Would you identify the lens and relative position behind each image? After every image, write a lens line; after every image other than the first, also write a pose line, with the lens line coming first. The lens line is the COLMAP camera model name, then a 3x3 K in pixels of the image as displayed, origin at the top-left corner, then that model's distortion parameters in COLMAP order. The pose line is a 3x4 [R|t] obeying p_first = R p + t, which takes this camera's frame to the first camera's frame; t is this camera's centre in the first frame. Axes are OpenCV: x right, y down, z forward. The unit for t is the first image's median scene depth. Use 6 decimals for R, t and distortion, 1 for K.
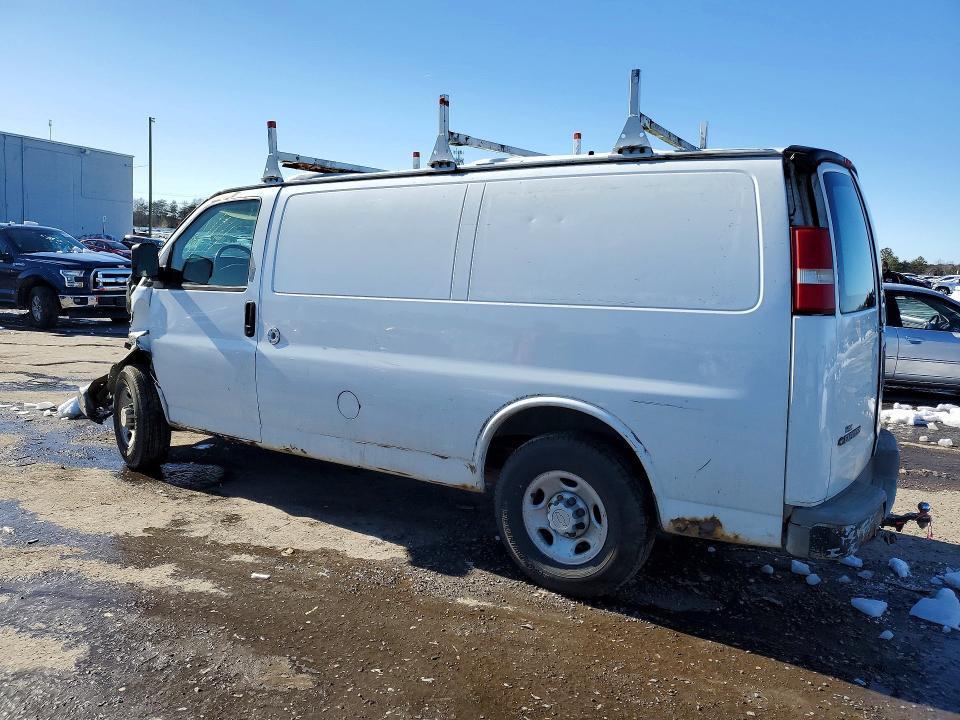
lens RADIAL K [[760.7, 0, 481.6], [0, 760.7, 362.1], [0, 0, 1]] dist [-0.018403, 0.011879]
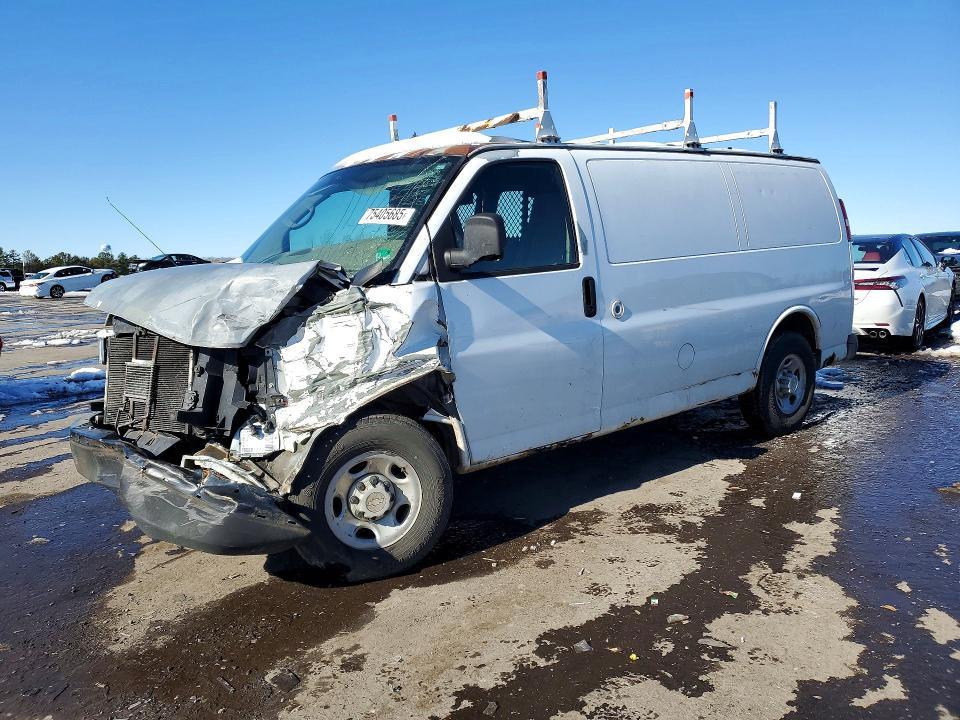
lens RADIAL K [[760.7, 0, 481.8], [0, 760.7, 359.6], [0, 0, 1]] dist [-0.018403, 0.011879]
pose [[0.312899, -0.178265, 0.932907, -1.198239], [0.182723, 0.975178, 0.125056, -0.120304], [-0.932044, 0.131334, 0.337705, 0.832759]]
